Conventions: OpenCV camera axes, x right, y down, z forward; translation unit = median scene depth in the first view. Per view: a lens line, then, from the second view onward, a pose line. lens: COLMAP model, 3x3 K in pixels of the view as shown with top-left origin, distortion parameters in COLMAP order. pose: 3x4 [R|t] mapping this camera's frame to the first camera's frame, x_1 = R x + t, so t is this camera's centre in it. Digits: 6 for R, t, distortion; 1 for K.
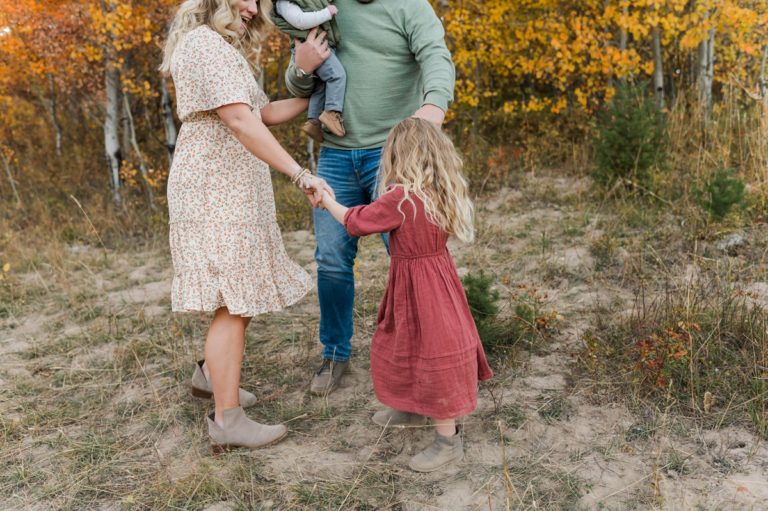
lens RADIAL K [[769.4, 0, 394.9], [0, 769.4, 254.3], [0, 0, 1]] dist [0.014386, 0.005177]
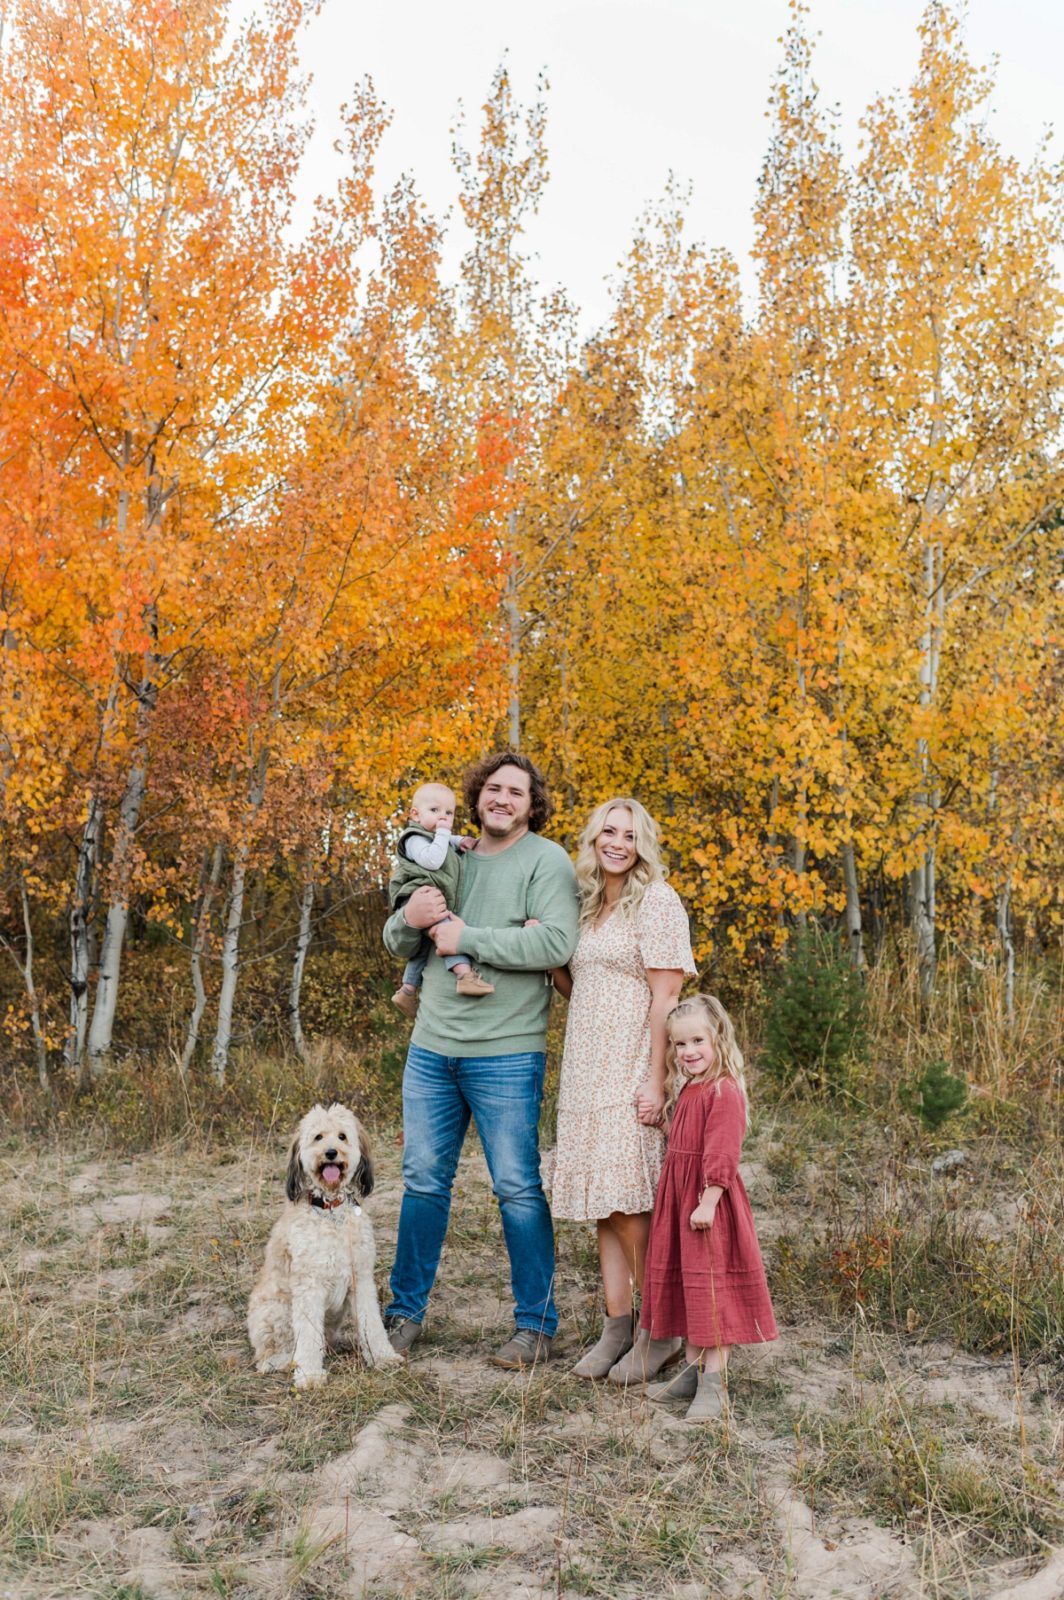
lens RADIAL K [[1602.9, 0, 532.0], [0, 1602.9, 800.0], [0, 0, 1]] dist [0.014386, 0.005177]
pose [[0.990671, 0.064875, 0.119846, -0.096700], [-0.032047, 0.965661, -0.257823, 0.033206], [-0.132457, 0.251577, 0.958730, -0.289662]]
